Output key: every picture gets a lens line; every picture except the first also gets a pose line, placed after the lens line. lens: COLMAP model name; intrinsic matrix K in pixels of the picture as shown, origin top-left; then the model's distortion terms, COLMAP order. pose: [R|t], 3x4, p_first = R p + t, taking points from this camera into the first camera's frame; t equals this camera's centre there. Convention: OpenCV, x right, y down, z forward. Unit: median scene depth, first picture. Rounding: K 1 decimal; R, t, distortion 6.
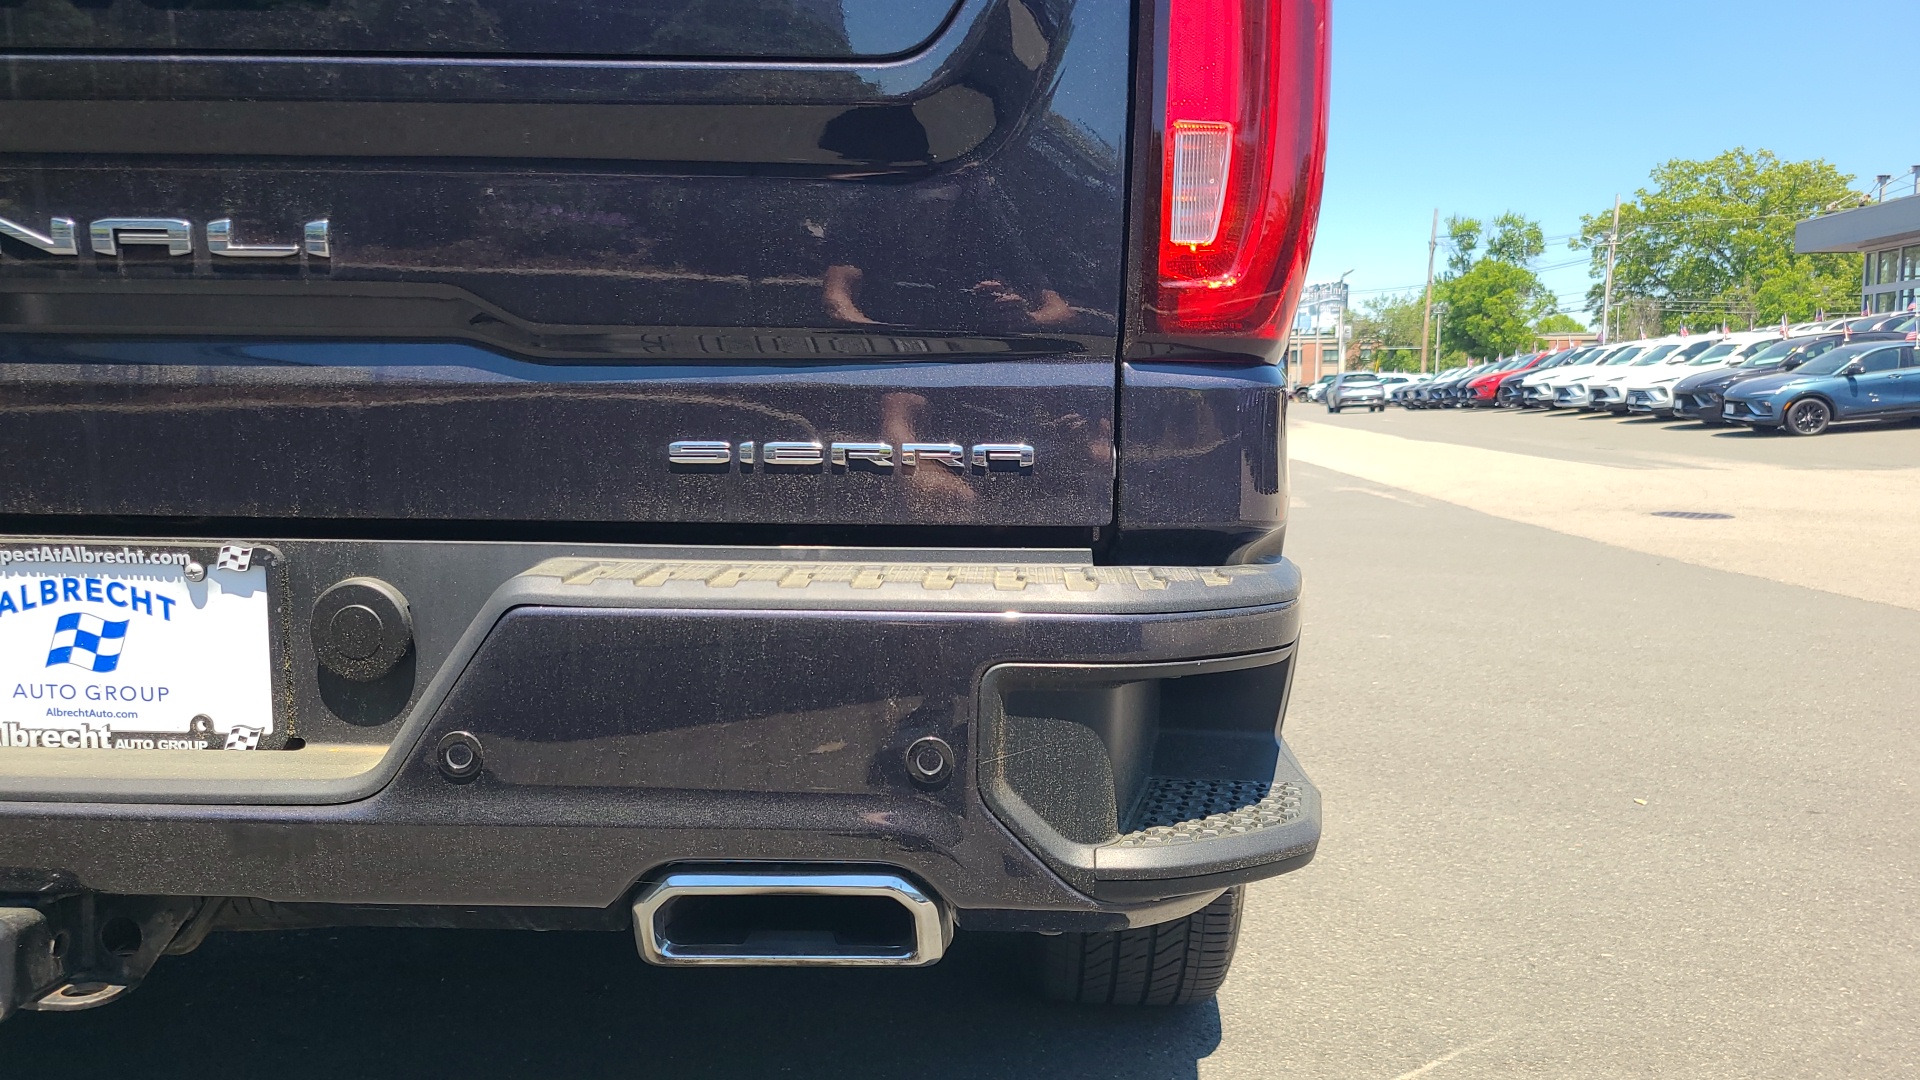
lens RADIAL K [[1483.8, 0, 960.0], [0, 1483.8, 540.0], [0, 0, 1]] dist [0.039292, -0.001743]
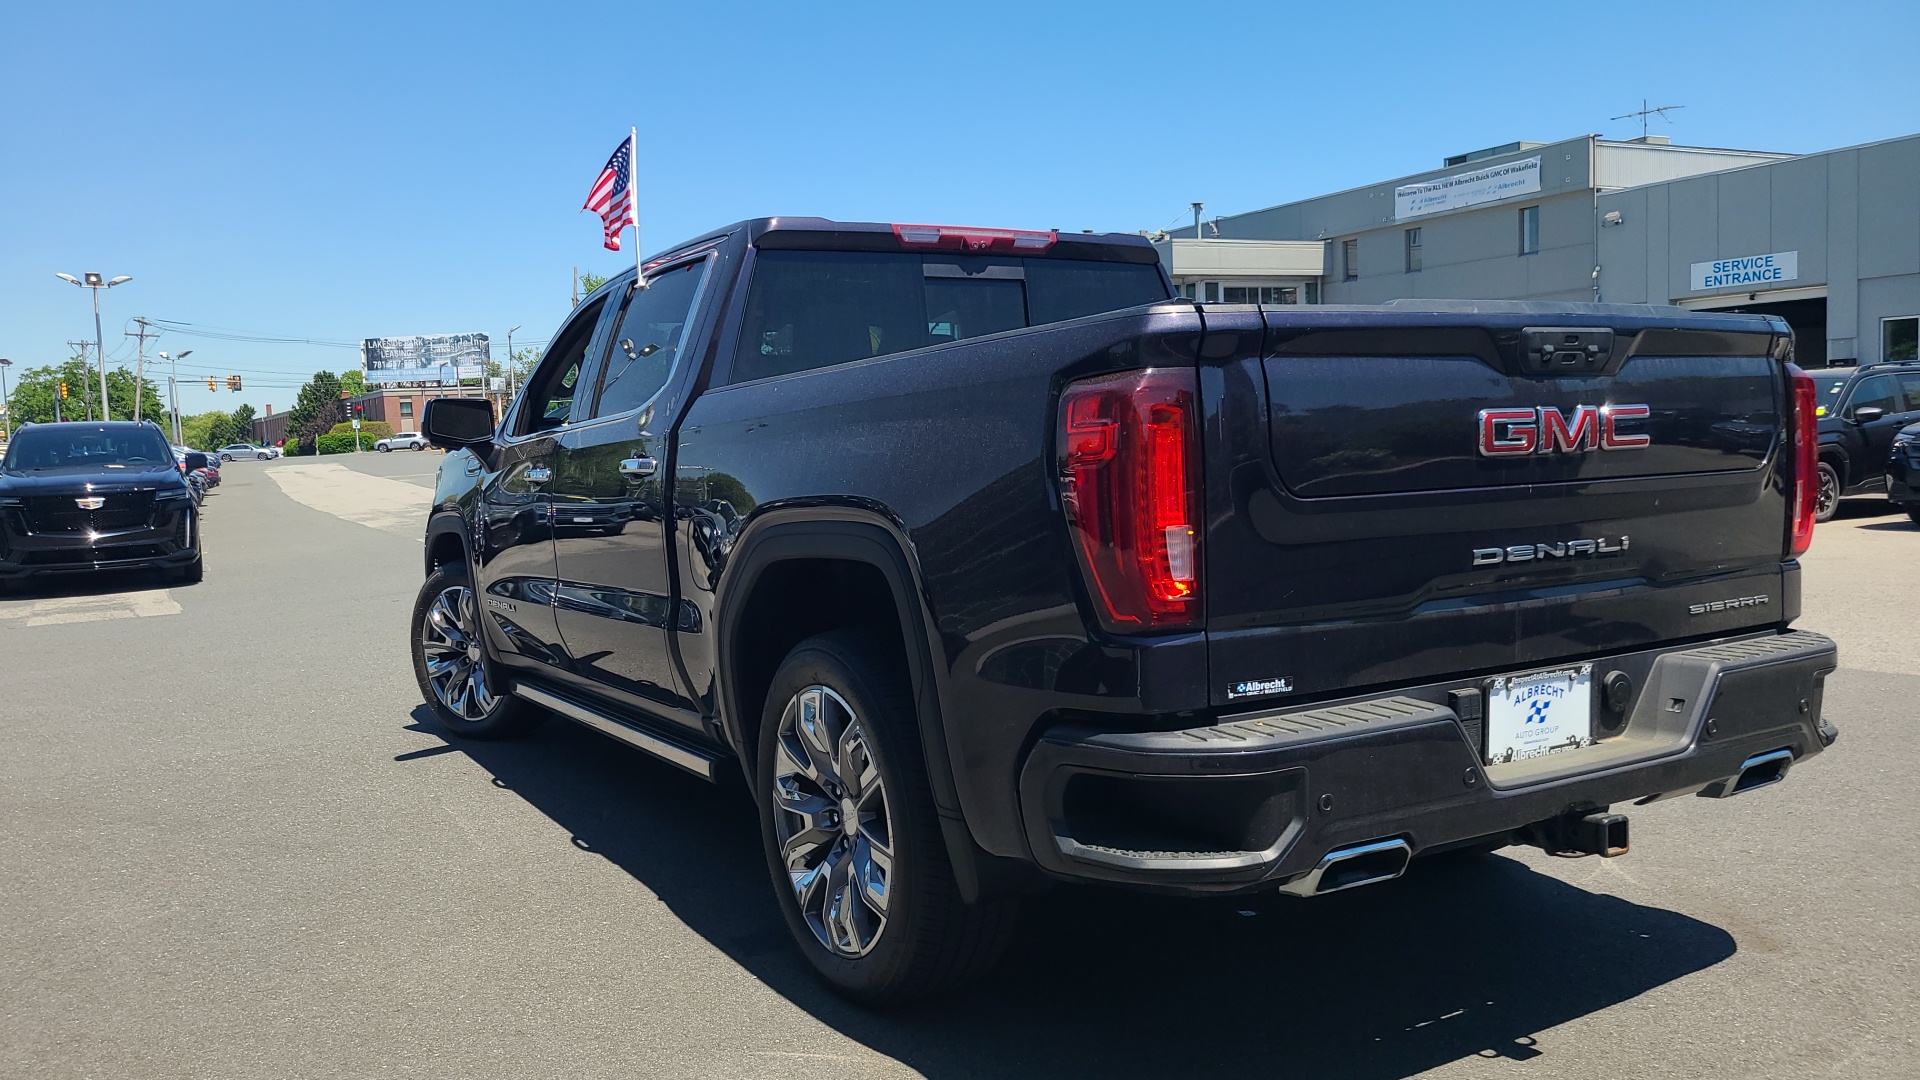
lens RADIAL K [[1491.0, 0, 945.4], [0, 1491.0, 556.3], [0, 0, 1]] dist [0.037943, -0.006080]
pose [[0.830301, -0.080497, 0.551472, -1.618032], [0.089782, 0.995909, 0.010194, -0.175899], [-0.550036, 0.041048, 0.834131, -0.302644]]
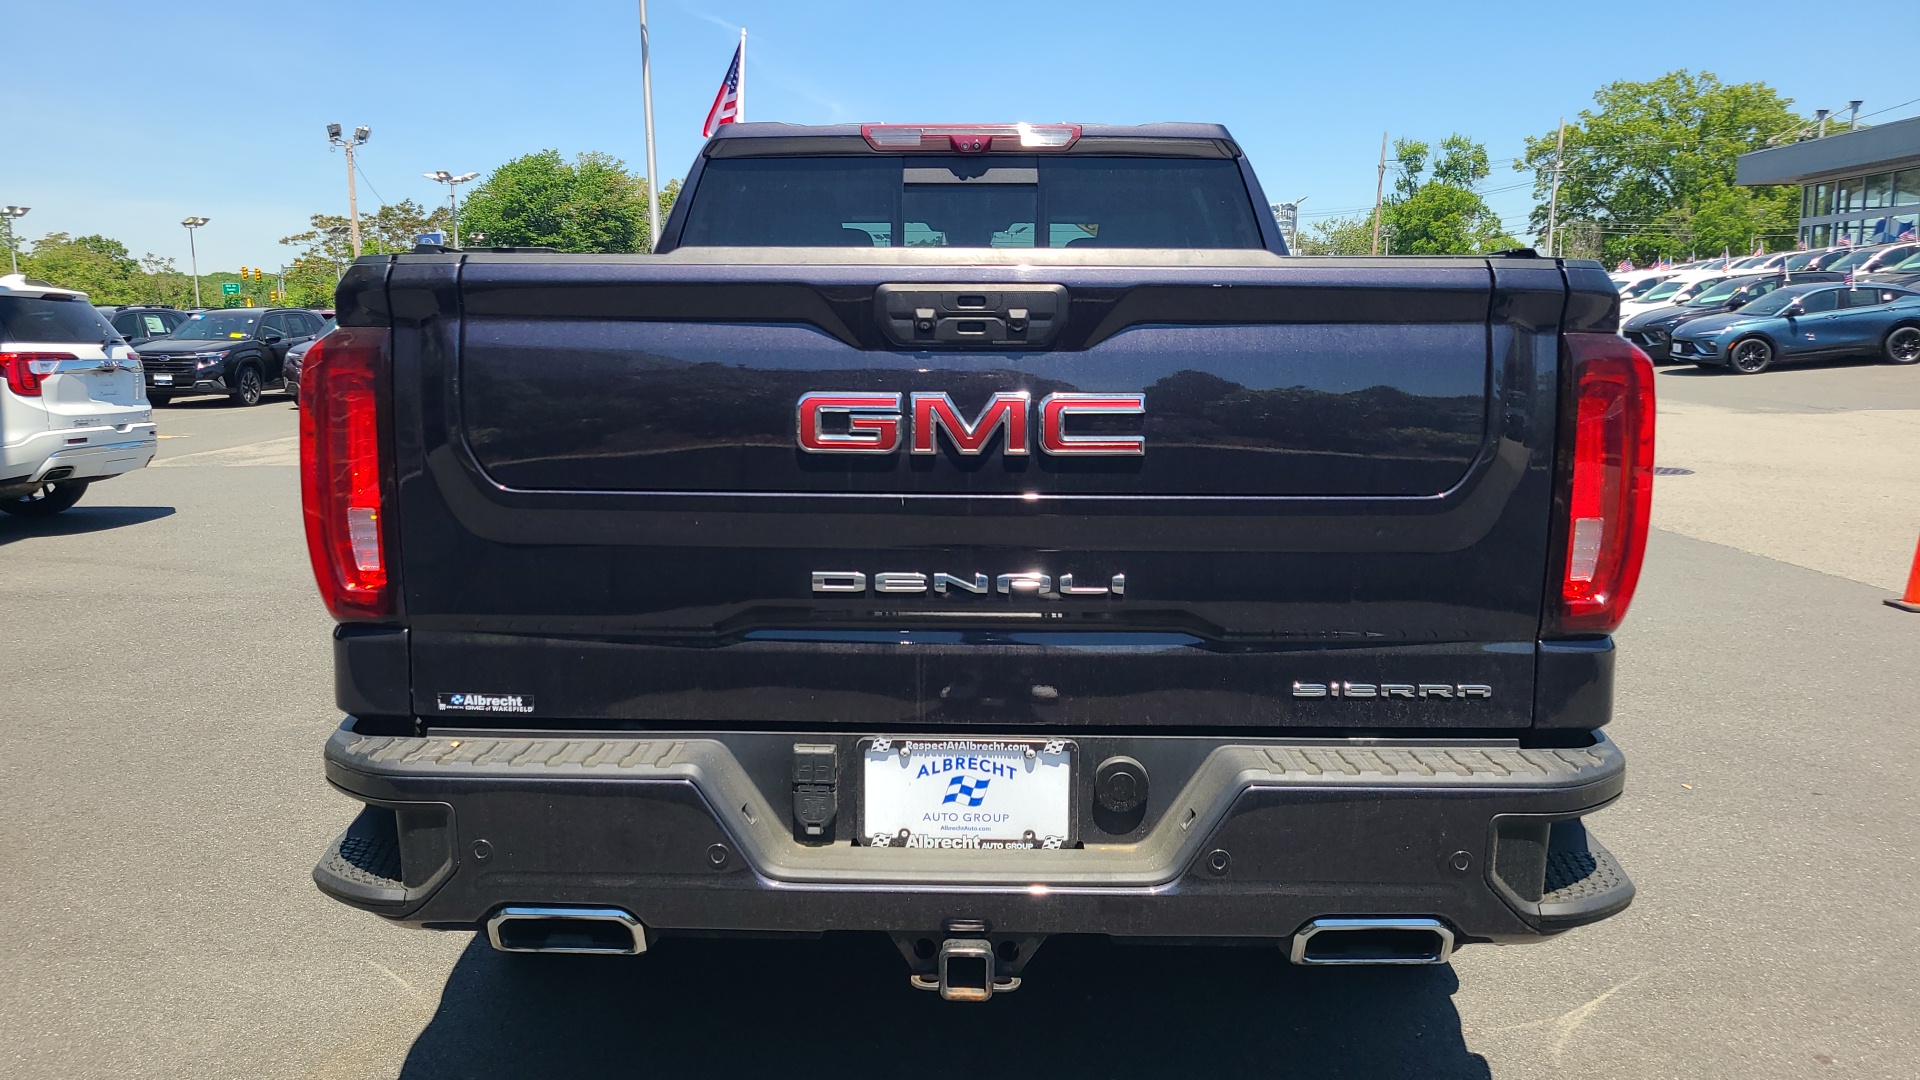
lens RADIAL K [[1490.1, 0, 941.0], [0, 1490.1, 535.2], [0, 0, 1]] dist [0.036514, 0.001555]
pose [[0.999485, -0.010029, 0.030484, -0.399354], [0.008343, 0.998454, 0.054951, -0.207573], [-0.030988, -0.054668, 0.998024, -0.483359]]
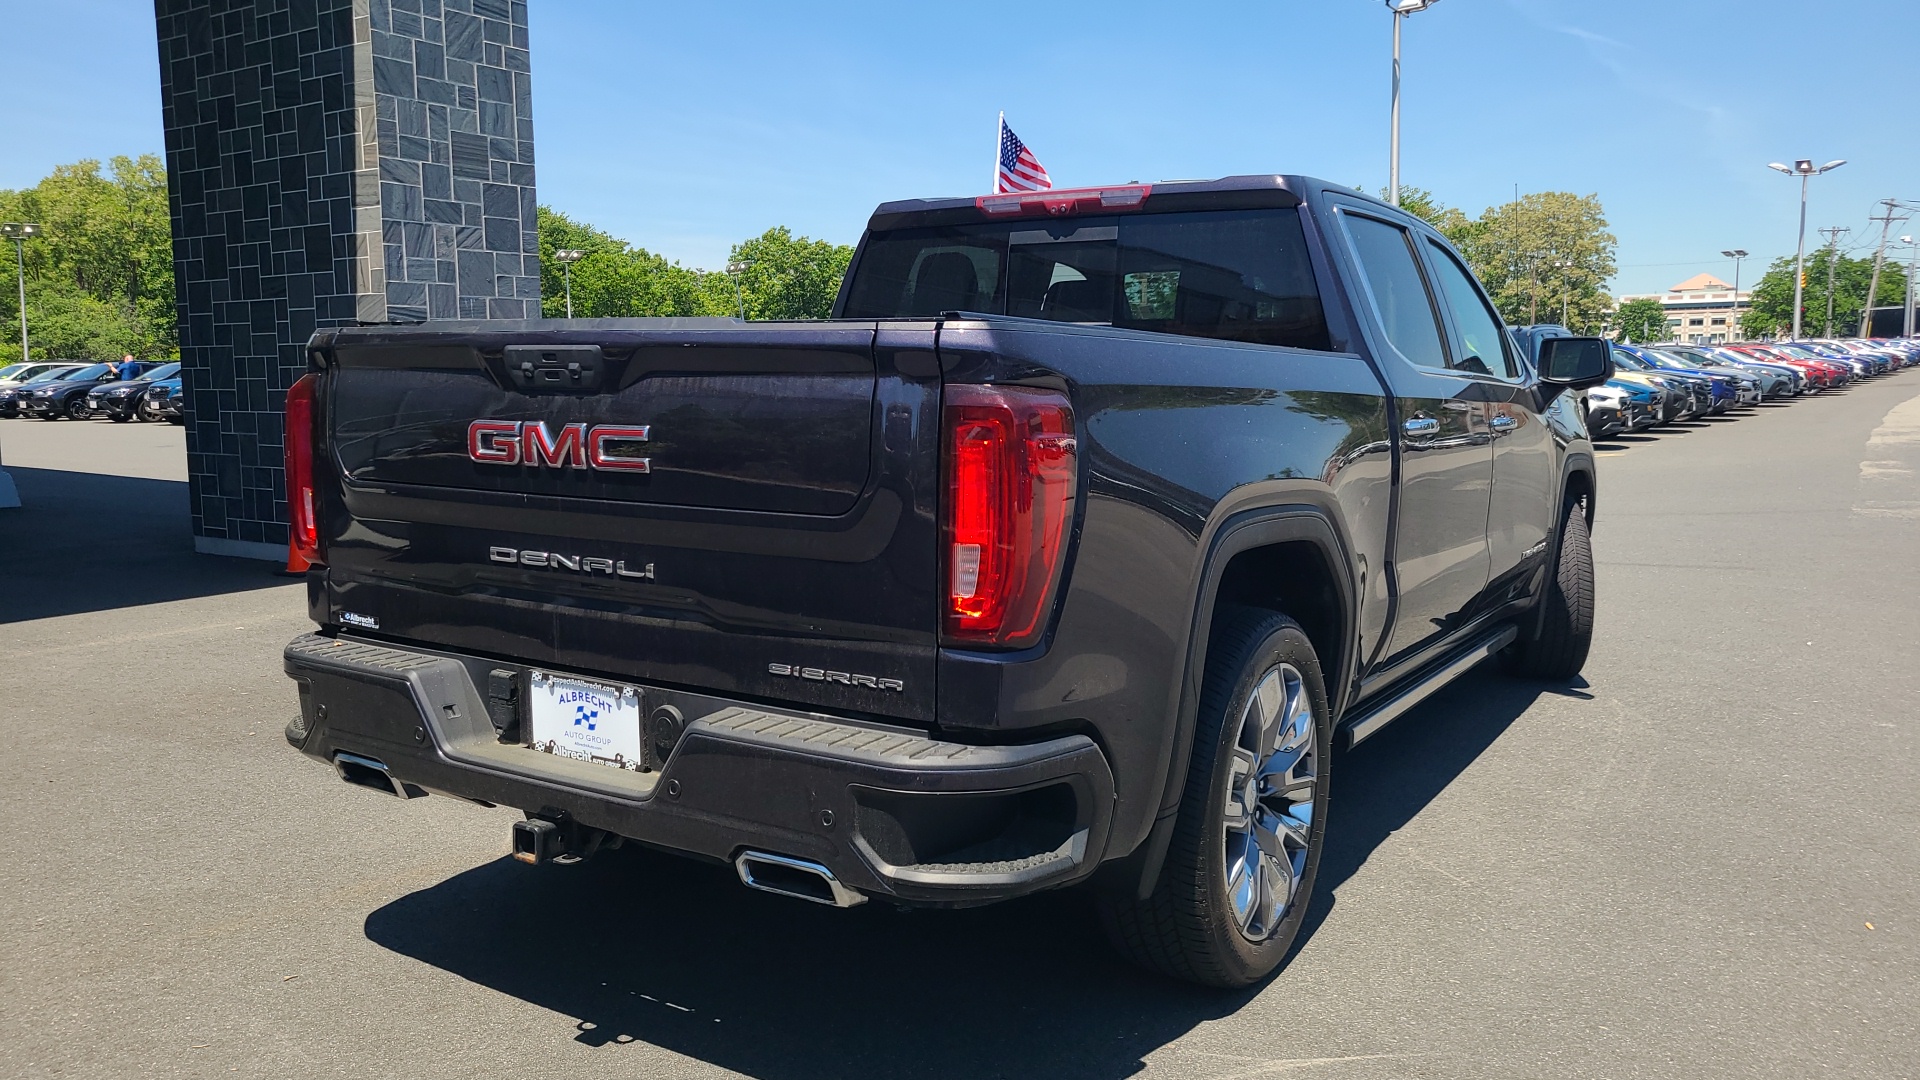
lens RADIAL K [[1491.3, 0, 889.0], [0, 1491.3, 537.7], [0, 0, 1]] dist [0.031594, -0.003182]
pose [[0.857476, 0.053728, -0.511710, 0.658507], [-0.037807, 0.998424, 0.041479, -0.210778], [0.513133, -0.016221, 0.858156, -0.514413]]
